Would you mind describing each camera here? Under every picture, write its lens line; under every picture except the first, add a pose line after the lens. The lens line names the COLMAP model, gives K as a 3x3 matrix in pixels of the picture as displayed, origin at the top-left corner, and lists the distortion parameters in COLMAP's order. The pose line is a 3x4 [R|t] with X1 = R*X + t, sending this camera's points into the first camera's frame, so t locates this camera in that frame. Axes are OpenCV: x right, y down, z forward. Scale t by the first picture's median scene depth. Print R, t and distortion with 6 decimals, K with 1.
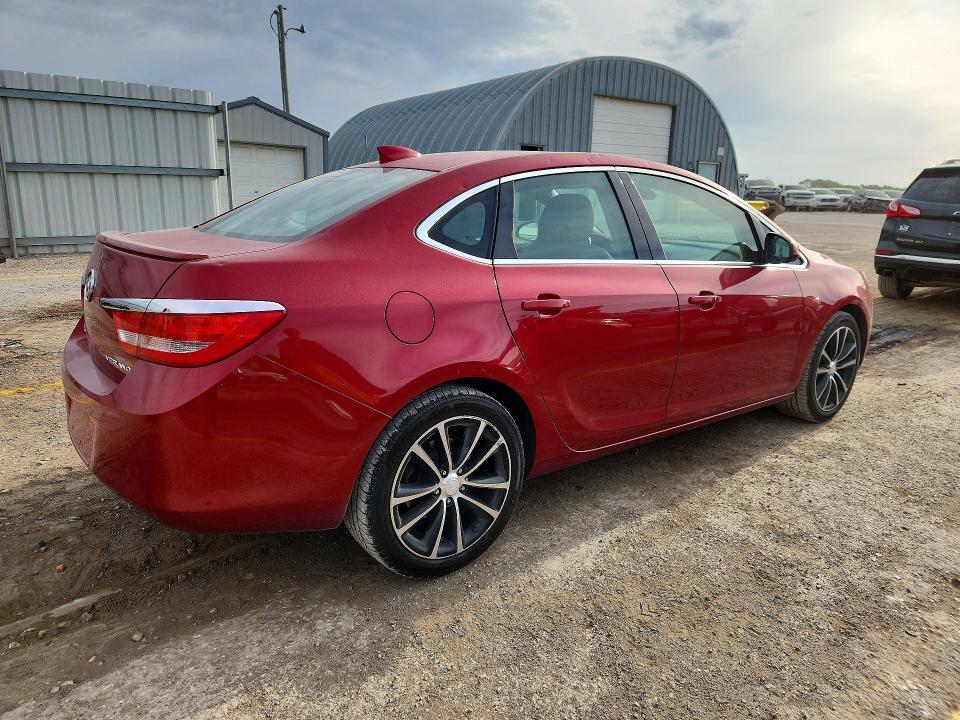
lens RADIAL K [[663.6, 0, 475.0], [0, 663.6, 355.9], [0, 0, 1]] dist [0.036917, -0.019027]
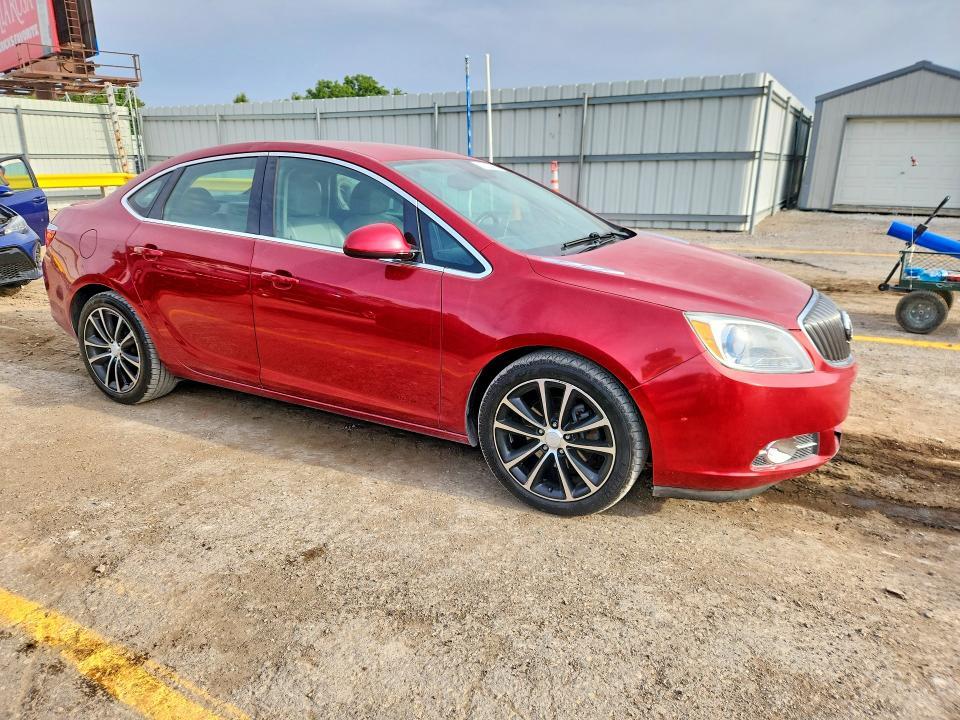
lens RADIAL K [[663.6, 0, 474.5], [0, 663.6, 366.2], [0, 0, 1]] dist [0.036917, -0.019027]
pose [[0.400323, 0.250574, -0.881450, 0.494424], [-0.218107, 0.960300, 0.173932, -0.069830], [0.890040, 0.122621, 0.439083, 0.288745]]
